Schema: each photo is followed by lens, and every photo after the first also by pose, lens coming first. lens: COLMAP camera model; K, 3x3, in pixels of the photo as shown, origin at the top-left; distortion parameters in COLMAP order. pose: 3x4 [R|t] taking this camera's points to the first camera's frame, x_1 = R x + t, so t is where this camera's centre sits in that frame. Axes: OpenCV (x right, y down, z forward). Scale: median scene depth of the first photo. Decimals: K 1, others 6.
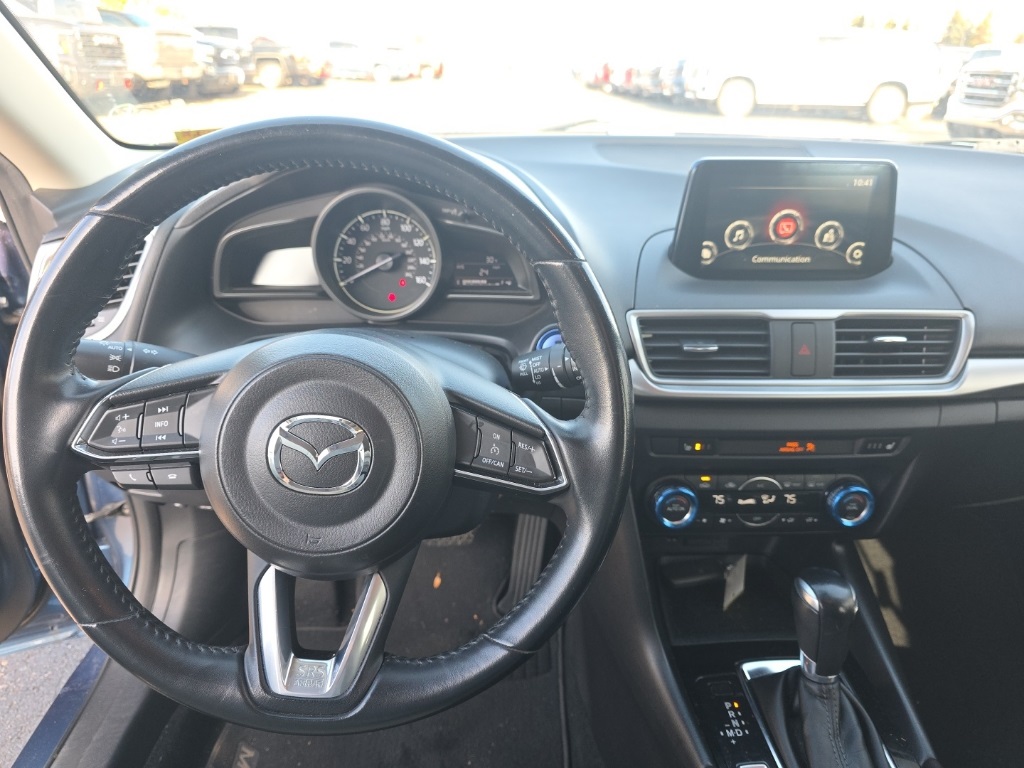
lens RADIAL K [[694.9, 0, 517.8], [0, 694.9, 383.5], [0, 0, 1]] dist [0.021659, -0.028941]
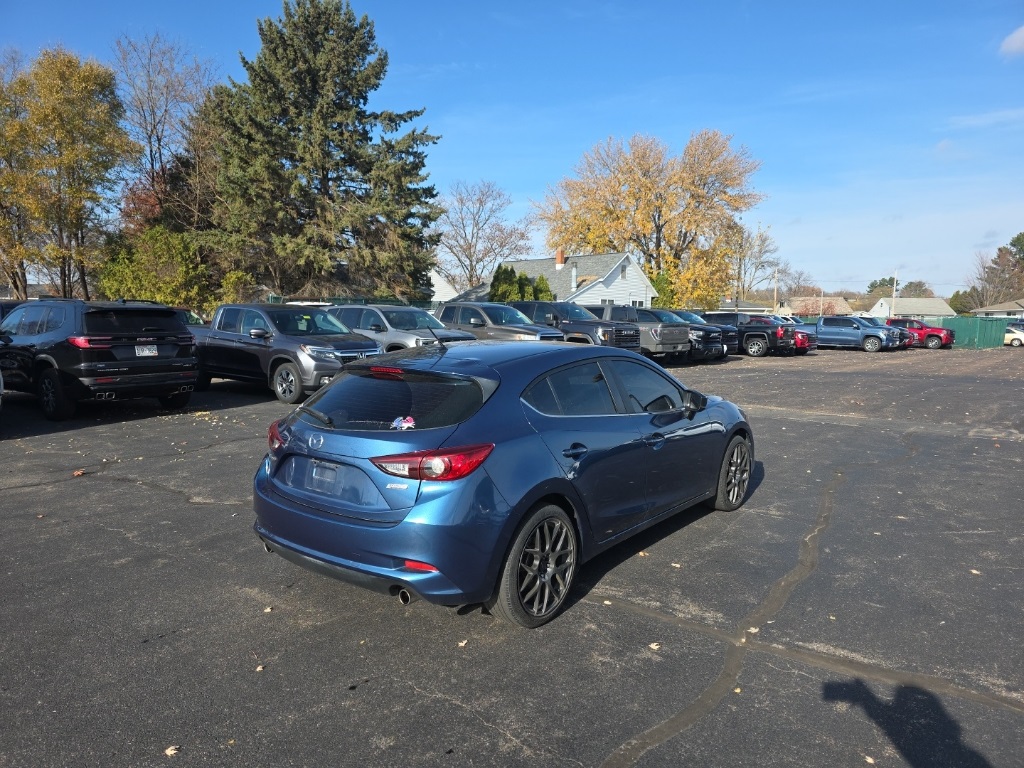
lens RADIAL K [[682.9, 0, 531.5], [0, 682.9, 386.1], [0, 0, 1]] dist [0.033119, -0.030632]
pose [[0.775717, 0.050933, -0.629022, 5.240930], [-0.263973, 0.931539, -0.250106, 2.105151], [0.573220, 0.360057, 0.736055, -5.997849]]
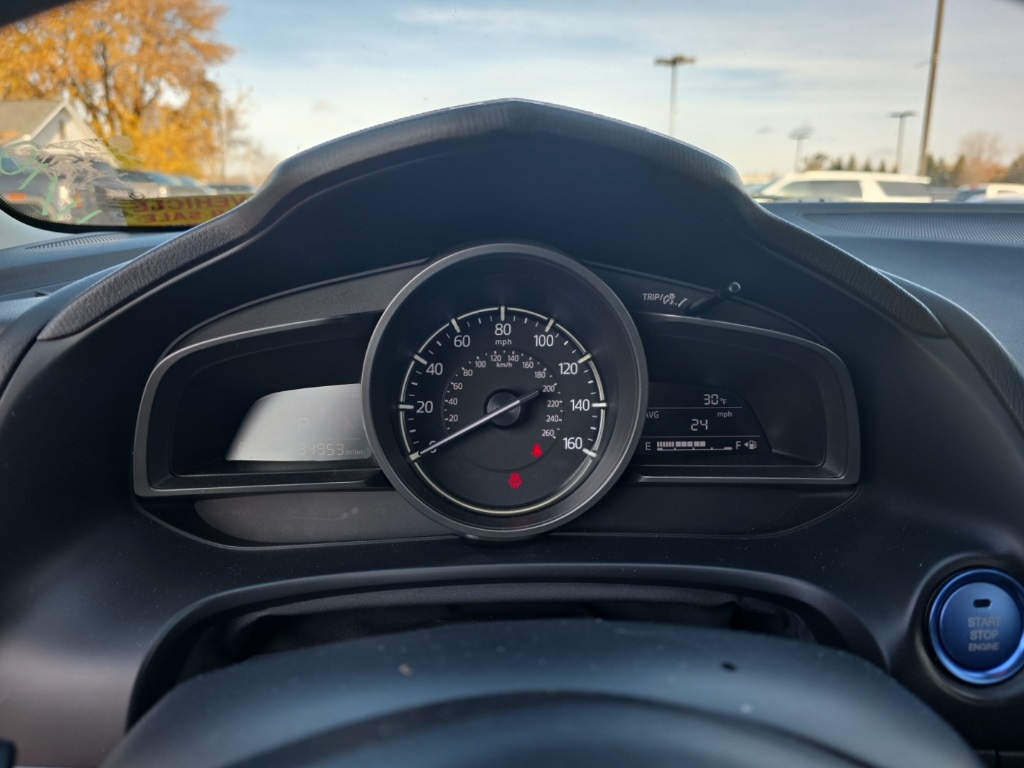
lens RADIAL K [[721.8, 0, 532.2], [0, 721.8, 382.8], [0, 0, 1]] dist [0.003804, 0.001235]
pose [[0.999718, -0.022787, 0.006669, -0.180237], [0.023656, 0.979959, -0.197788, -0.096226], [-0.002028, 0.197890, 0.980222, 0.522967]]
